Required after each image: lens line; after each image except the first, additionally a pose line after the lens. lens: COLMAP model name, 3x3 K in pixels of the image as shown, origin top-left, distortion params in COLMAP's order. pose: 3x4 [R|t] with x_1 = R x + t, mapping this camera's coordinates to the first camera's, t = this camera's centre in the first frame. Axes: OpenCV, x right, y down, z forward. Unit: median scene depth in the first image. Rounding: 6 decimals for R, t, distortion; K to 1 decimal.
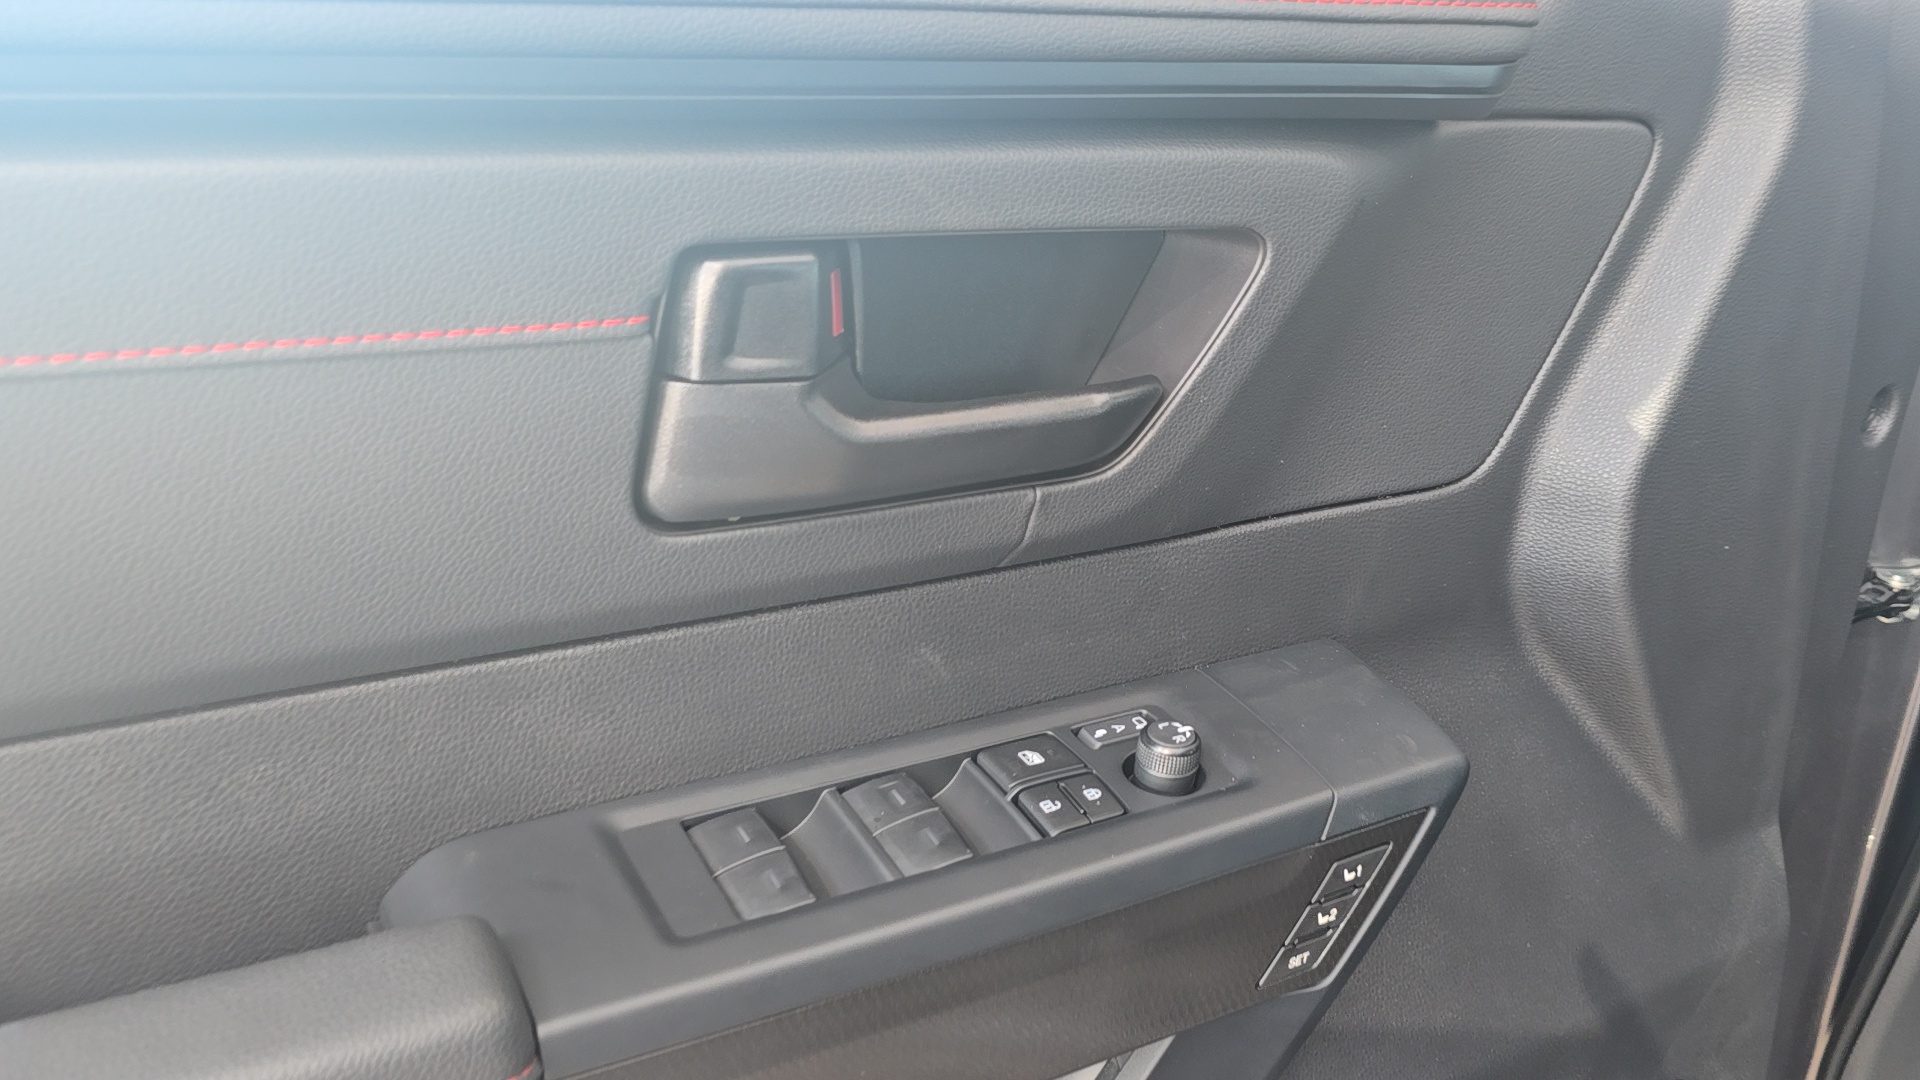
lens RADIAL K [[1612.7, 0, 968.3], [0, 1612.7, 529.5], [0, 0, 1]] dist [-0.016058, 0.005473]
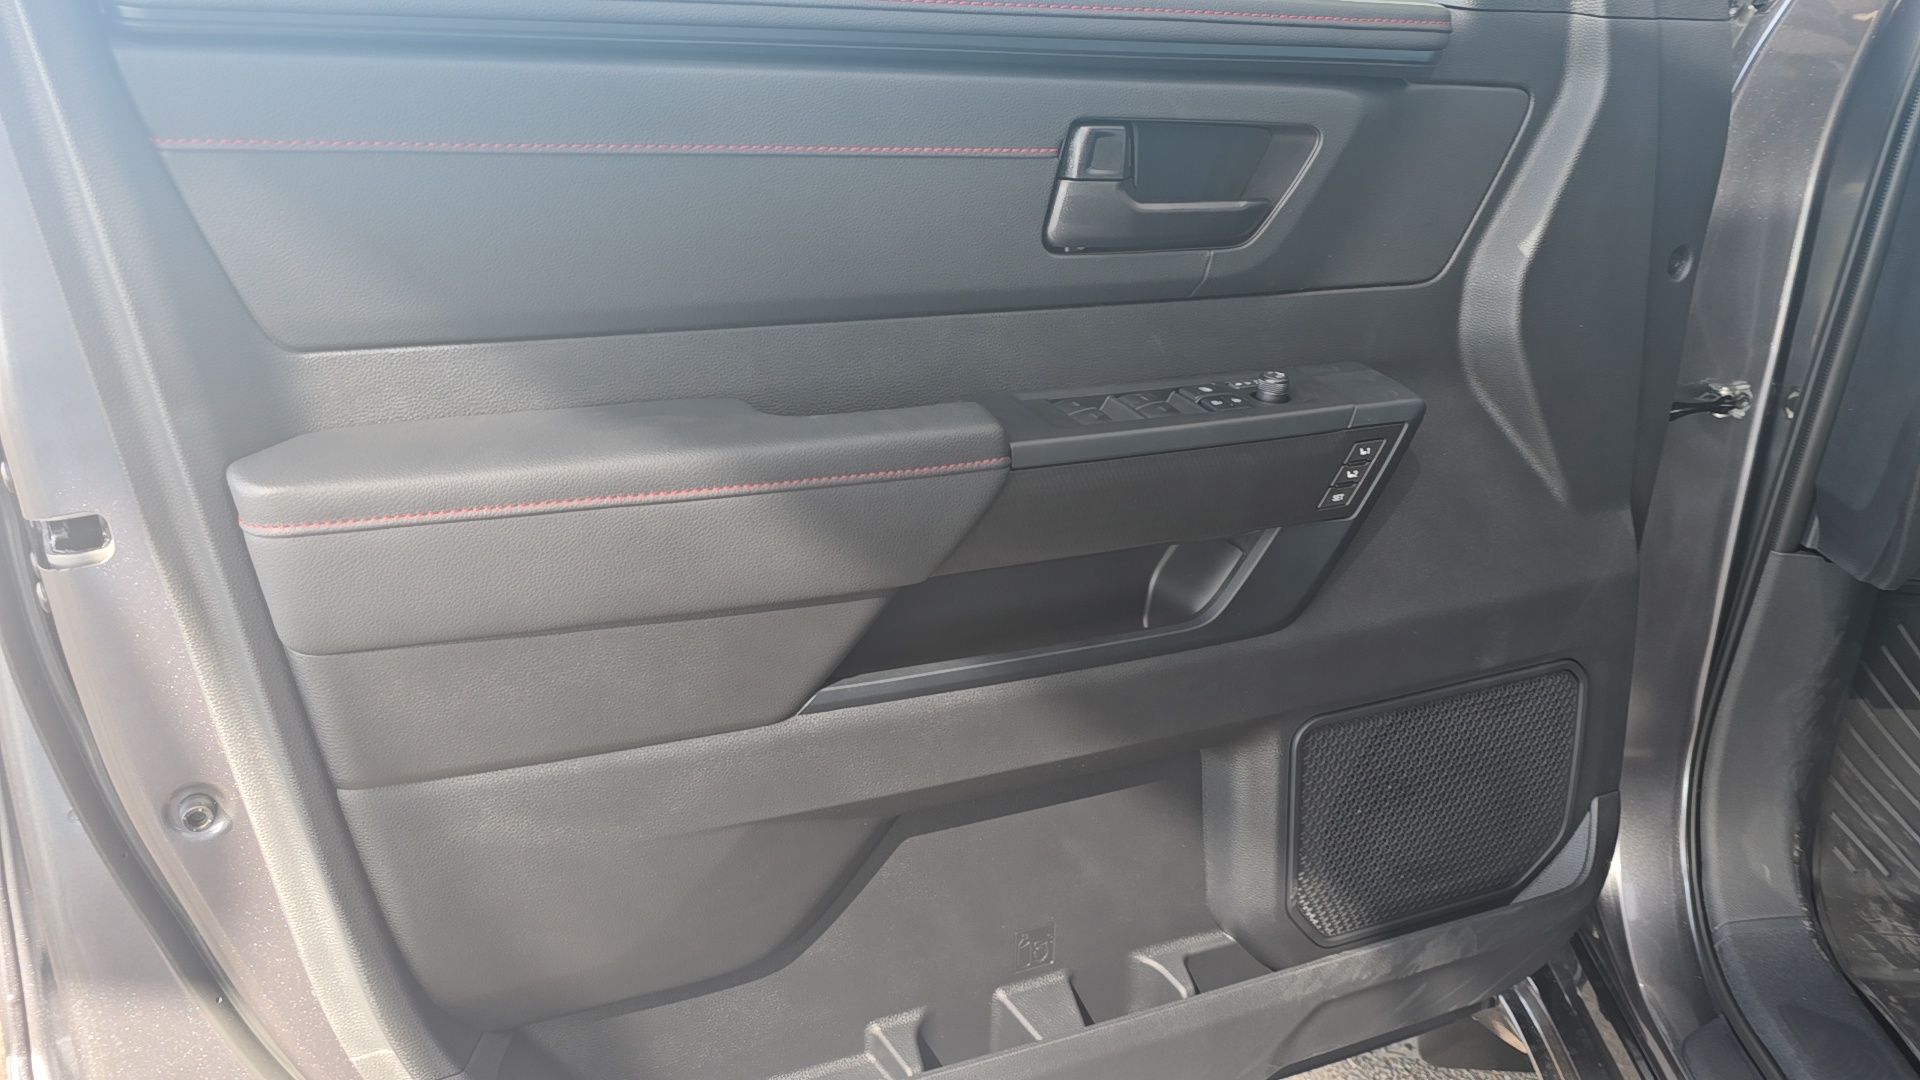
lens RADIAL K [[1612.7, 0, 952.2], [0, 1612.7, 552.7], [0, 0, 1]] dist [-0.016058, 0.005473]
pose [[0.998507, 0.004980, -0.054390, -0.167450], [-0.006828, 0.999403, -0.033857, 0.413686], [0.054189, 0.034178, 0.997946, -1.038307]]
